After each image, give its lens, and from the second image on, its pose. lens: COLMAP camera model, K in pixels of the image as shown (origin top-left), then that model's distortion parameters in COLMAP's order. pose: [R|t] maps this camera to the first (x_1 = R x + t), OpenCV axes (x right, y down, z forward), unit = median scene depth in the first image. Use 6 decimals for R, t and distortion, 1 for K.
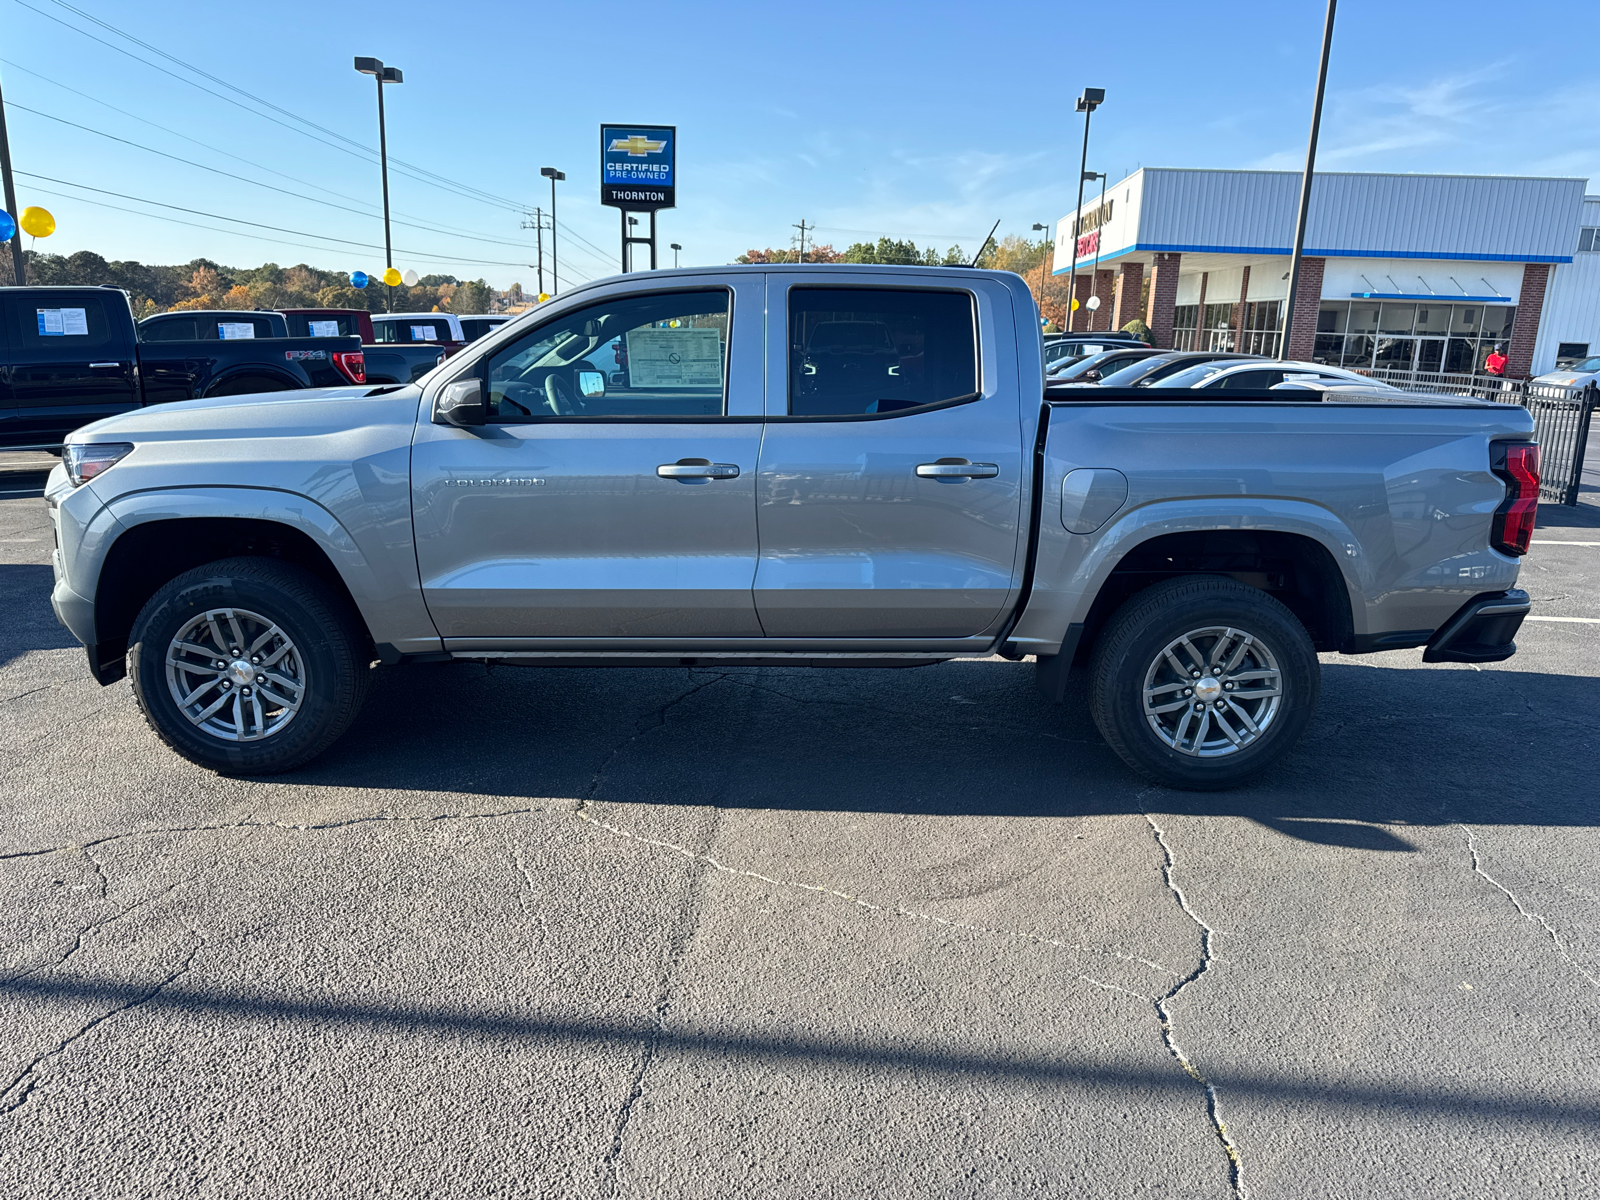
lens RADIAL K [[1090.8, 0, 800.0], [0, 1090.8, 600.0], [0, 0, 1]] dist [0.004115, -0.000684]
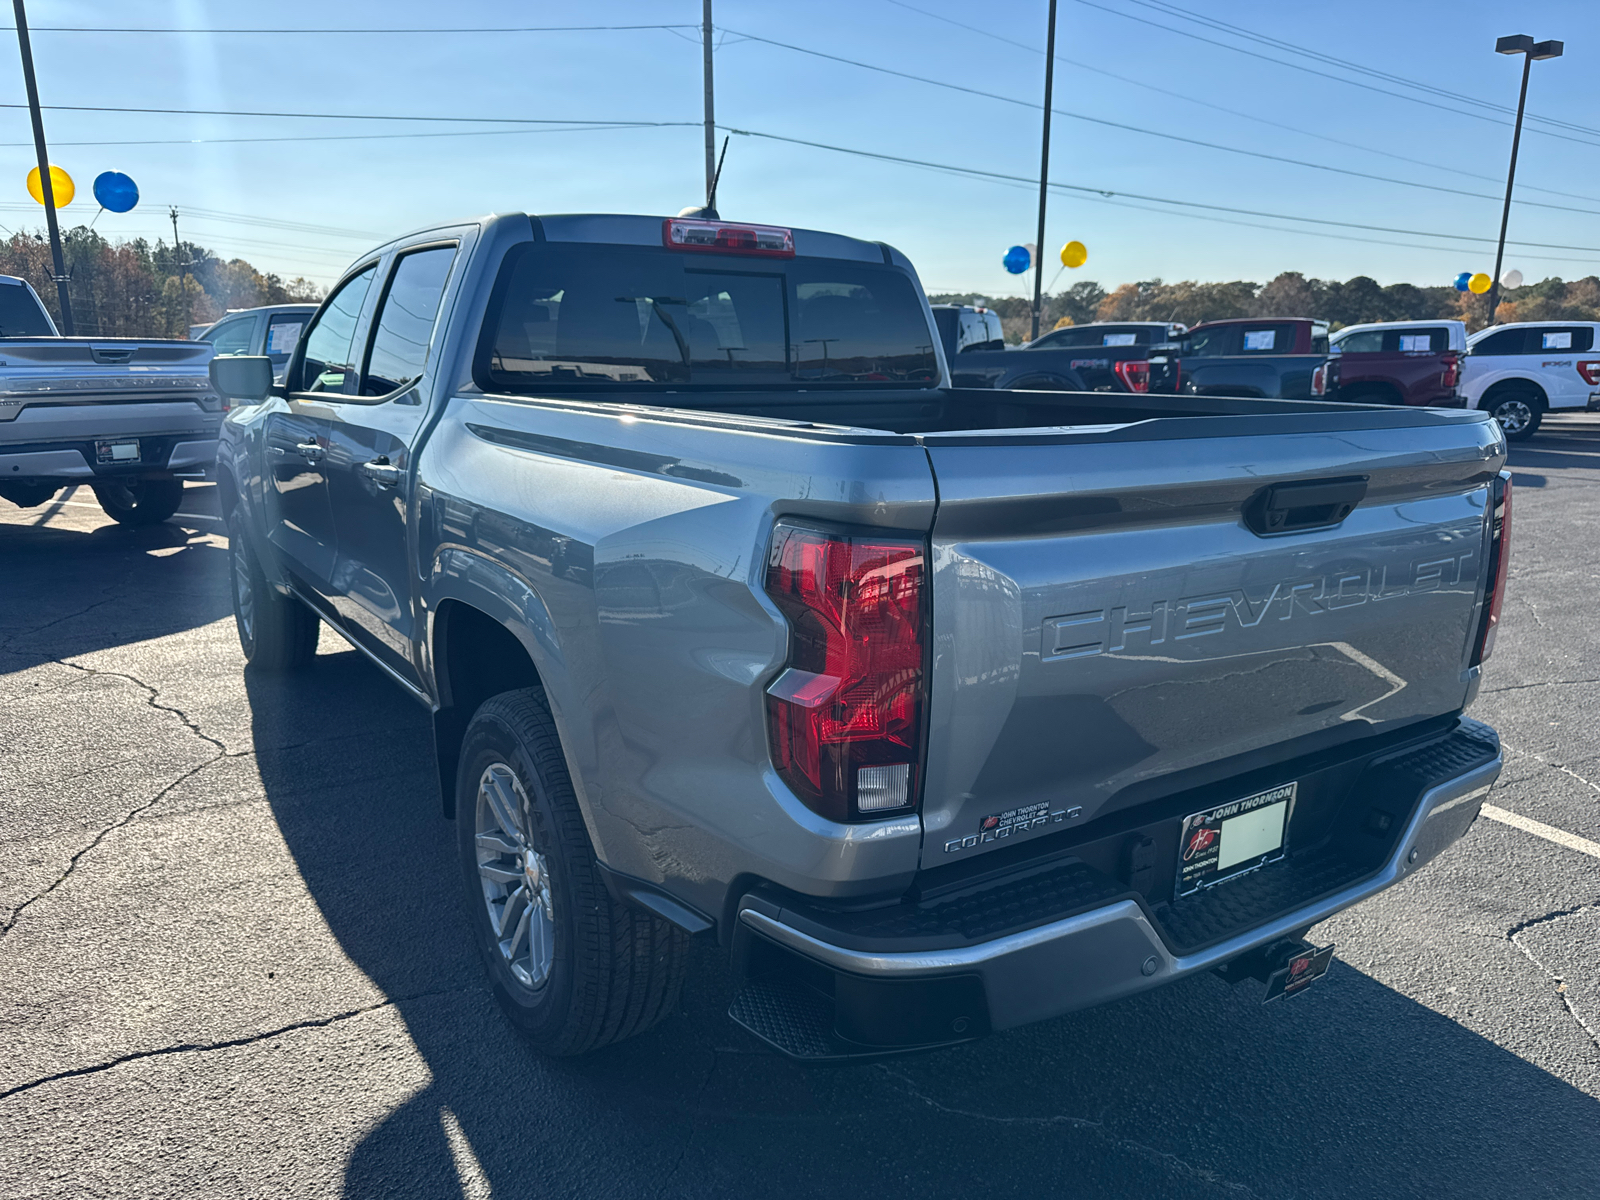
lens RADIAL K [[1136.0, 0, 800.1], [0, 1136.0, 579.9], [0, 0, 1]] dist [0.001226, -0.035740]
pose [[0.530686, 0.156090, -0.833071, 0.114888], [-0.191073, 0.979626, 0.061832, -0.017157], [0.825750, 0.126364, 0.549699, 0.092007]]
